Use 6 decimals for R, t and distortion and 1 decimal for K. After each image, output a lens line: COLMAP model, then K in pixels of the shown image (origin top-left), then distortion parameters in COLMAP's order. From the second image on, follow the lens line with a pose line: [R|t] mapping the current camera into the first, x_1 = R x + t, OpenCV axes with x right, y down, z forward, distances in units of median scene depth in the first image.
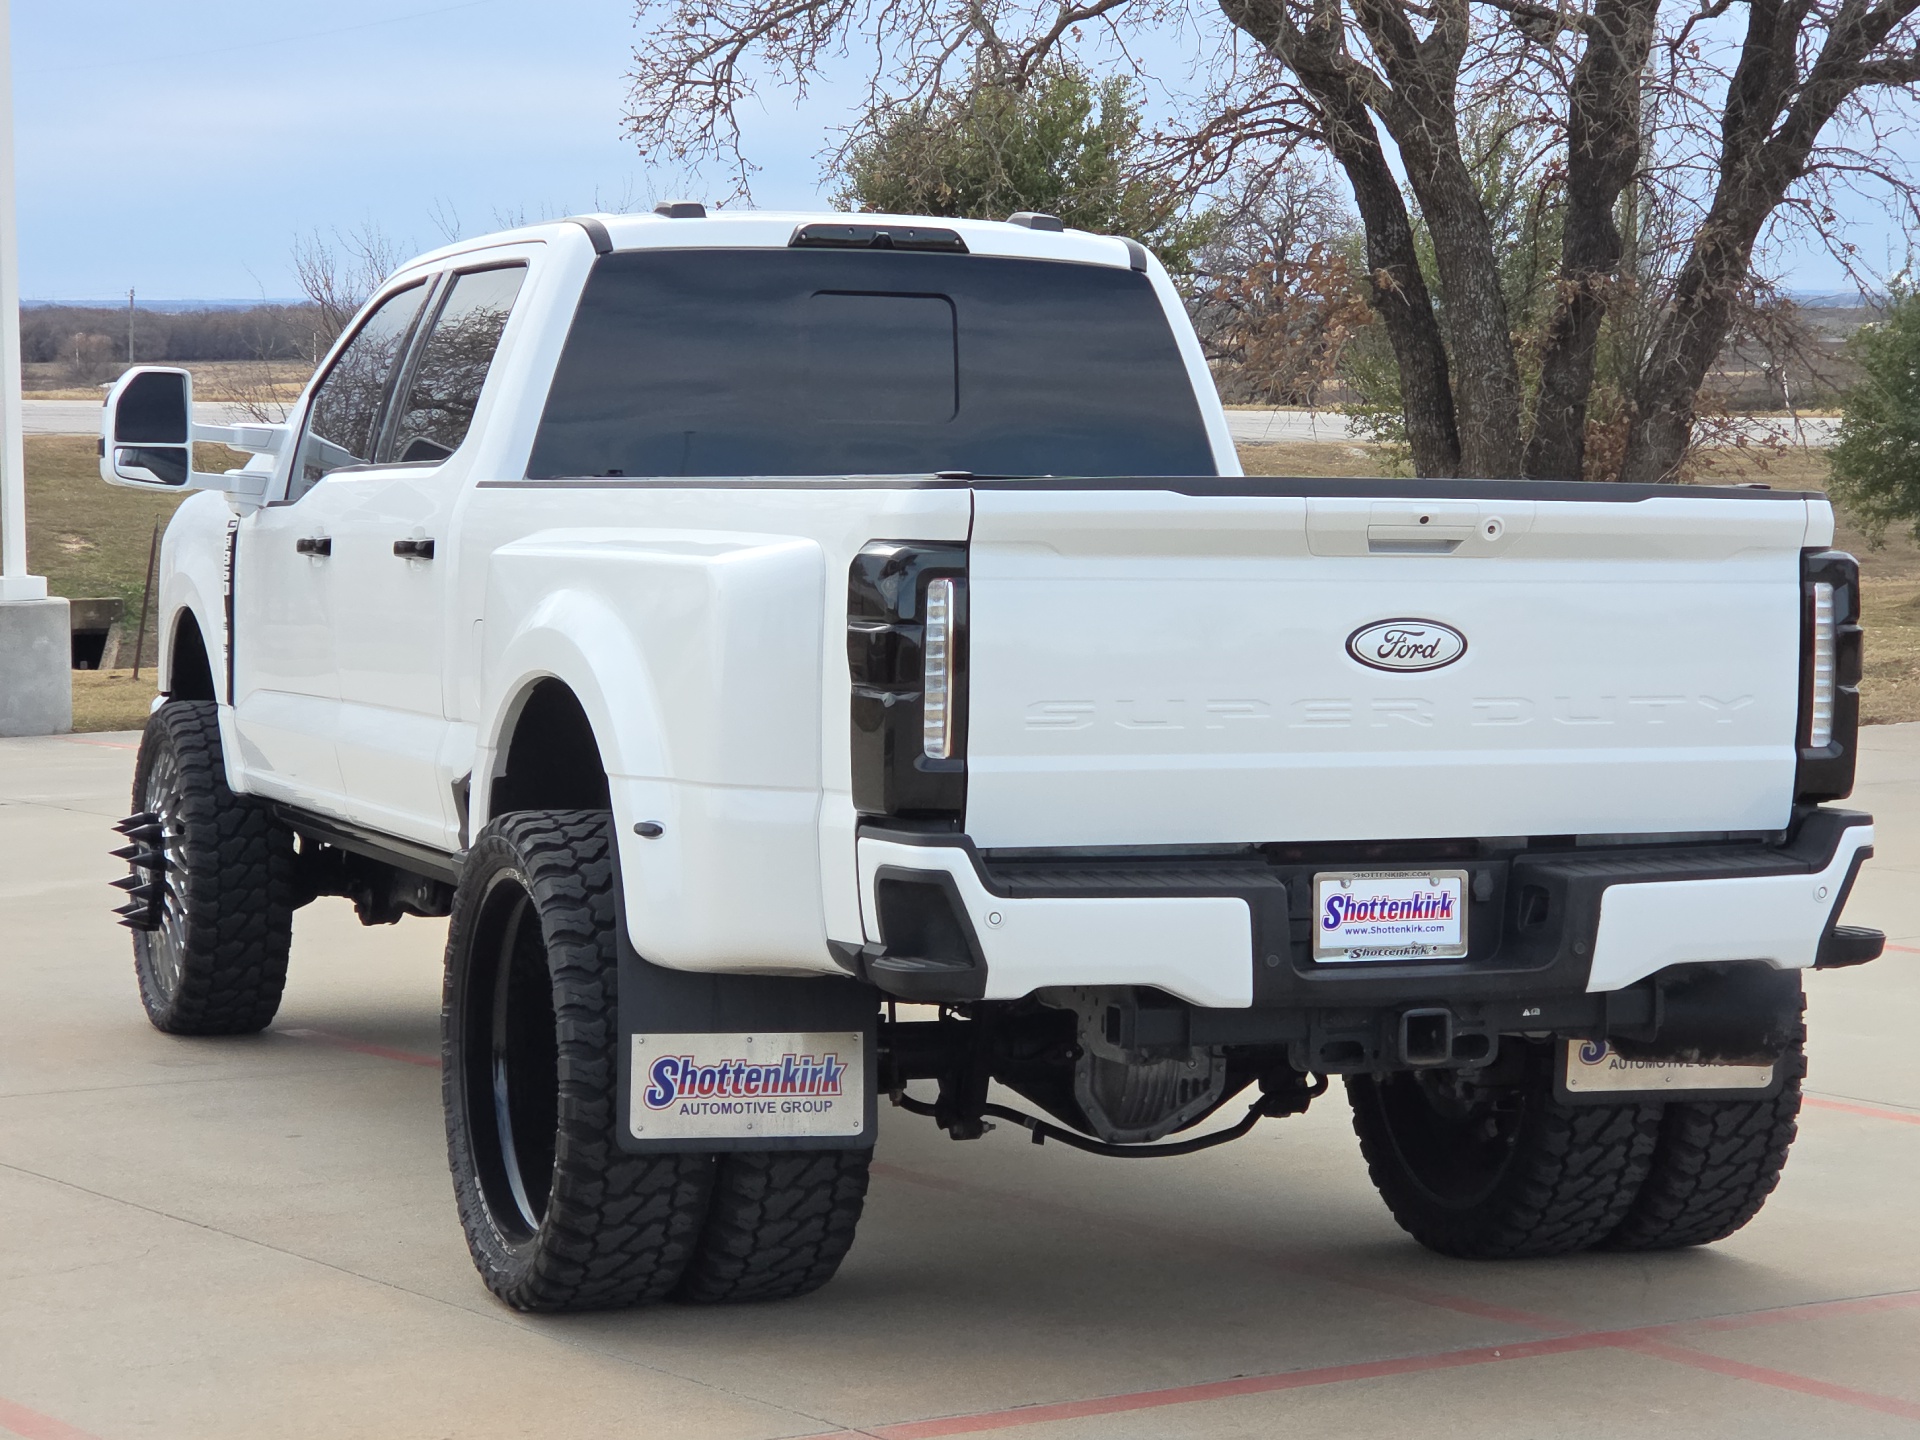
lens RADIAL K [[4597.5, 0, 960.0], [0, 4597.5, 720.0], [0, 0, 1]] dist [-0.927000, 16.426084]
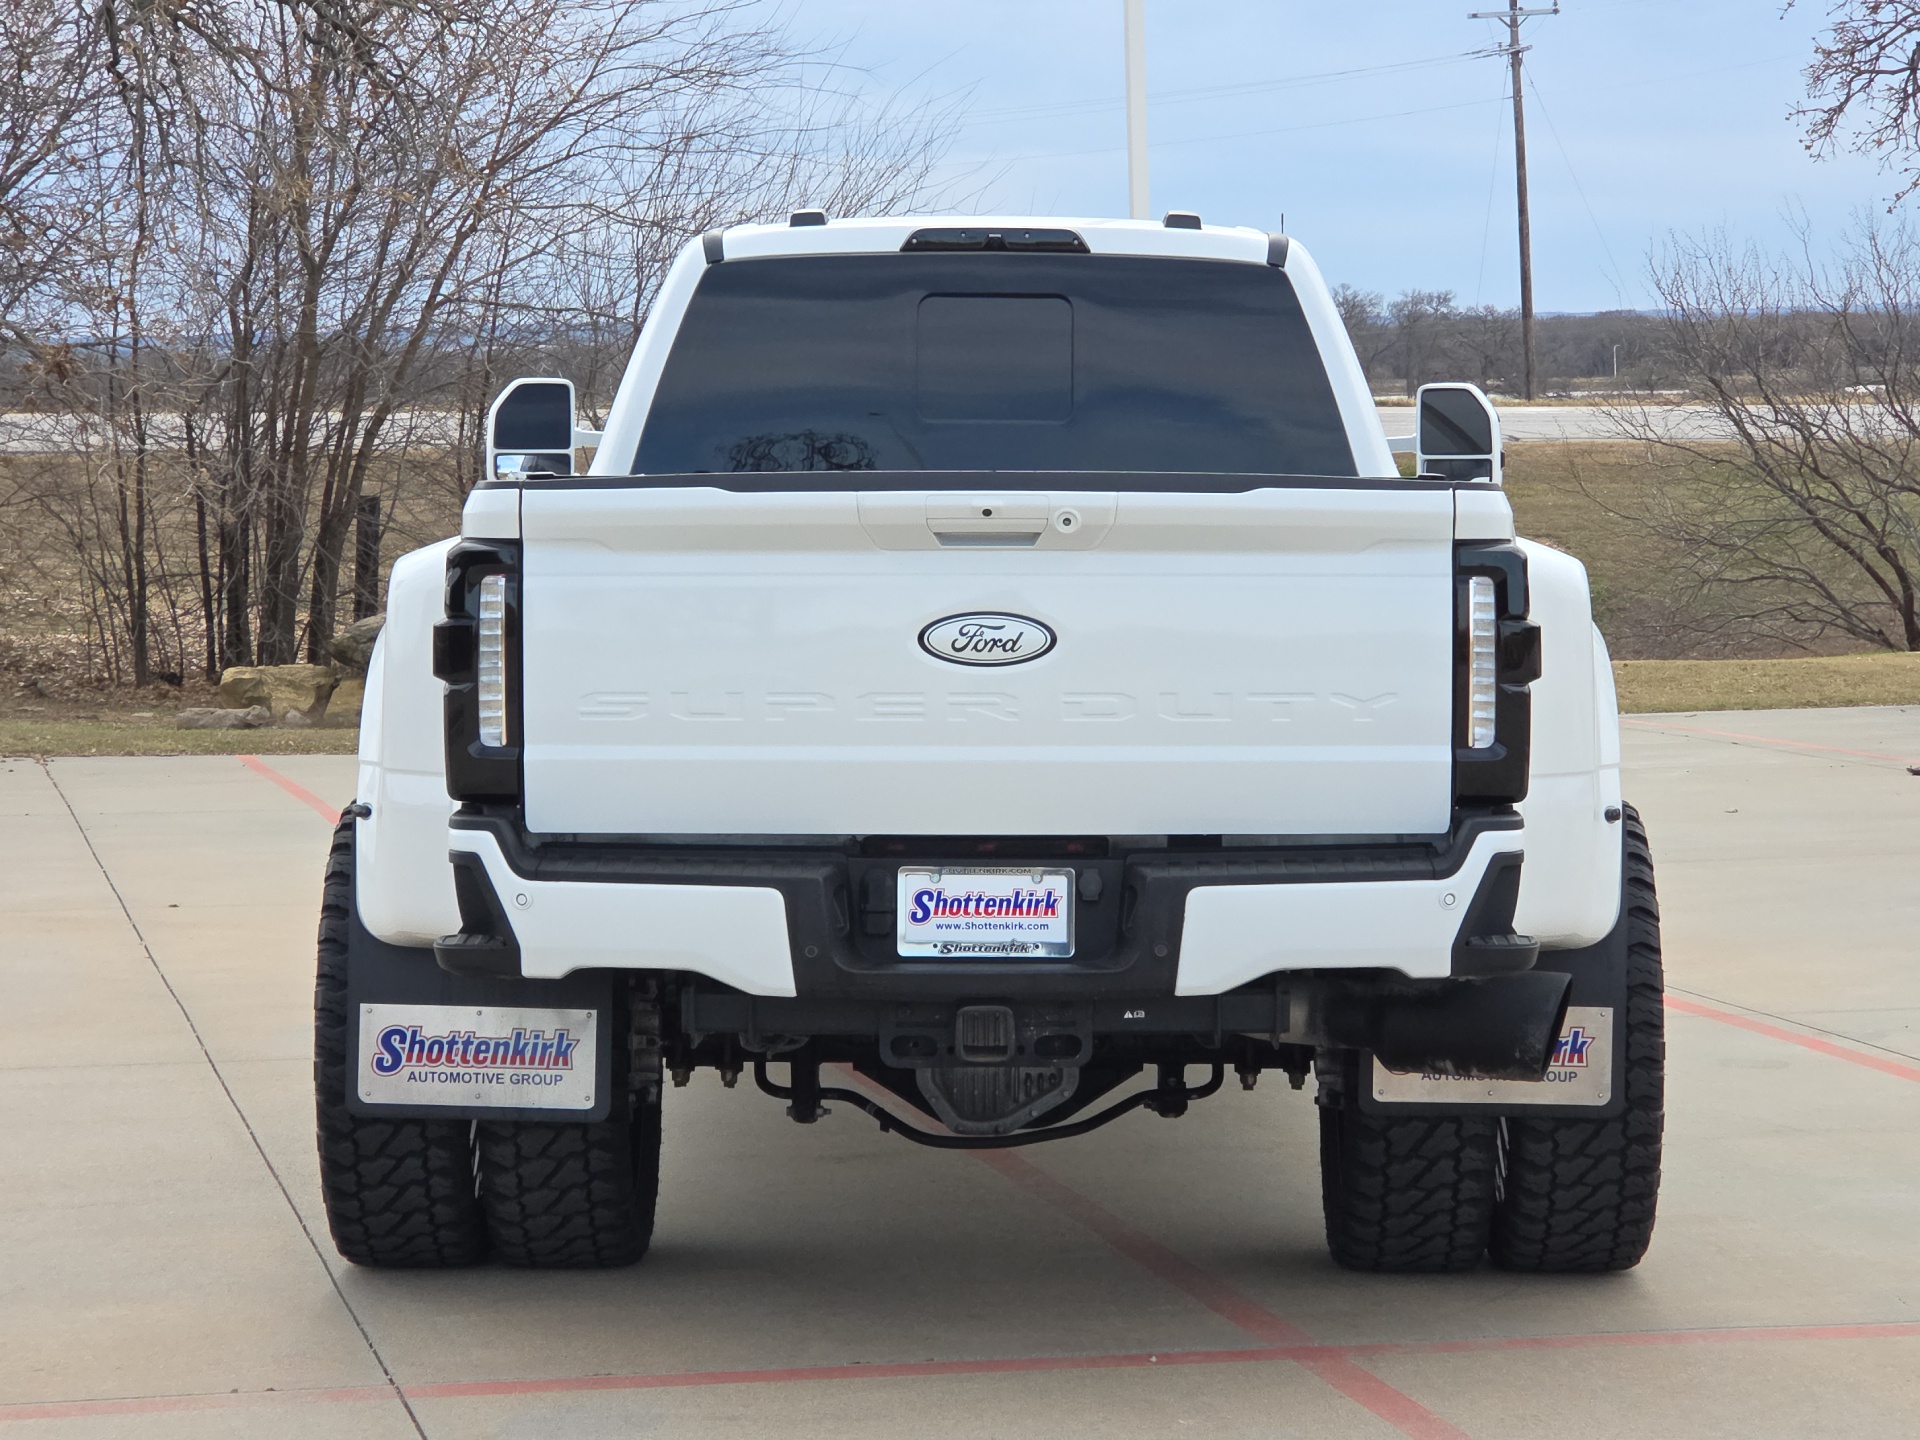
lens RADIAL K [[4597.5, 0, 960.0], [0, 4597.5, 720.0], [0, 0, 1]] dist [-0.927000, 16.426084]
pose [[0.927581, 0.009916, -0.373492, 0.449789], [-0.010222, 0.999947, 0.001162, 0.000071], [0.373483, 0.002740, 0.927633, 0.069499]]
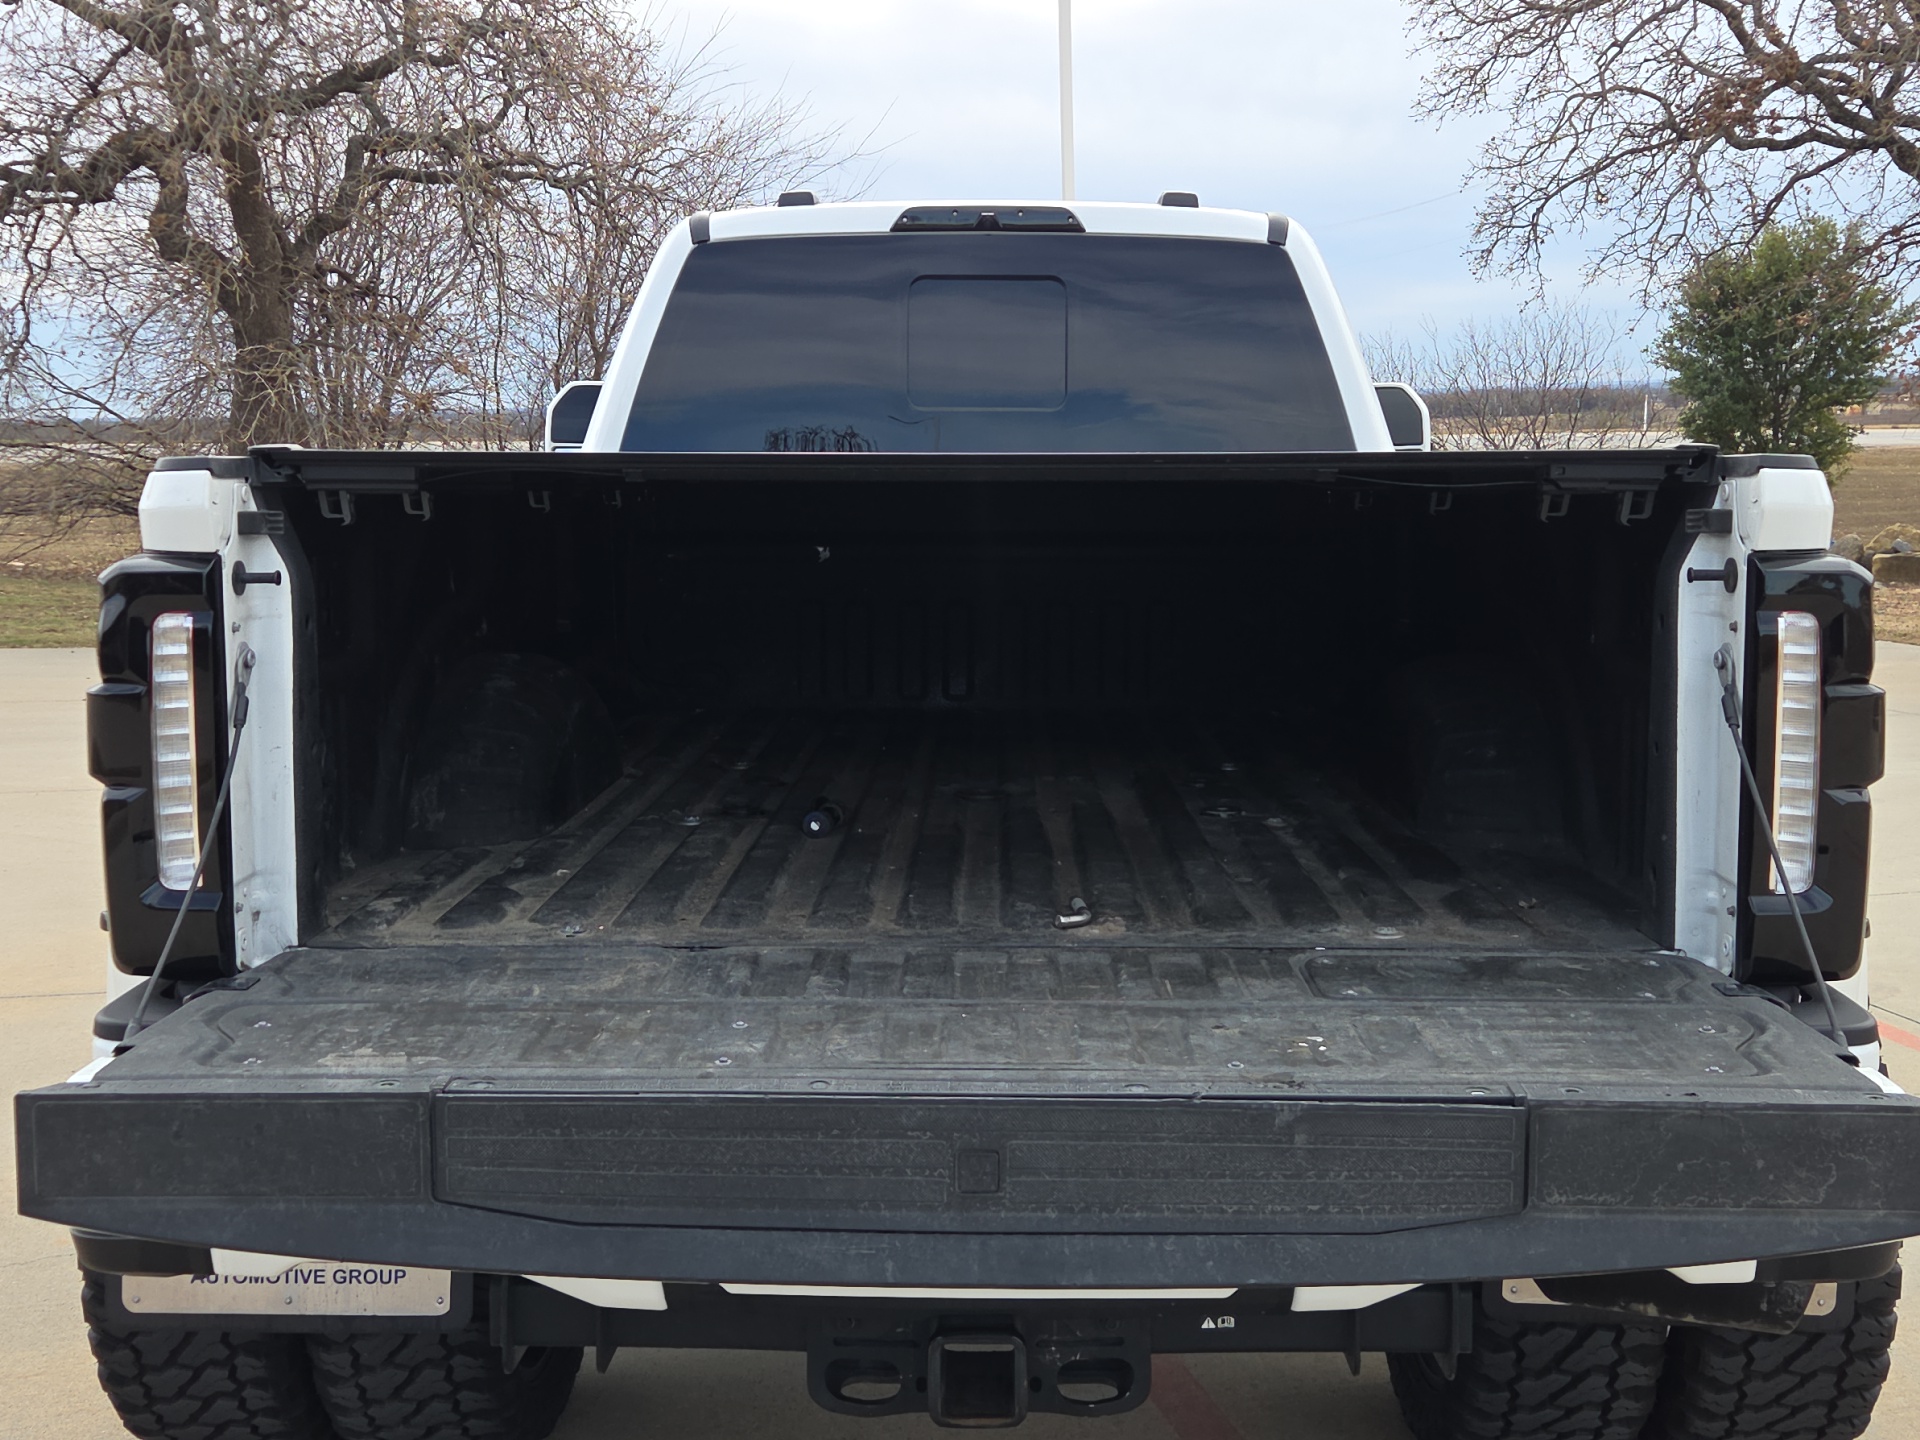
lens RADIAL K [[2174.3, 0, 950.1], [0, 2174.3, 677.1], [0, 0, 1]] dist [0.048579, -0.003650]
pose [[0.924725, 0.023088, -0.379936, 0.197623], [-0.008272, 0.999142, 0.040582, -0.032810], [0.380547, -0.034385, 0.924122, 0.705901]]
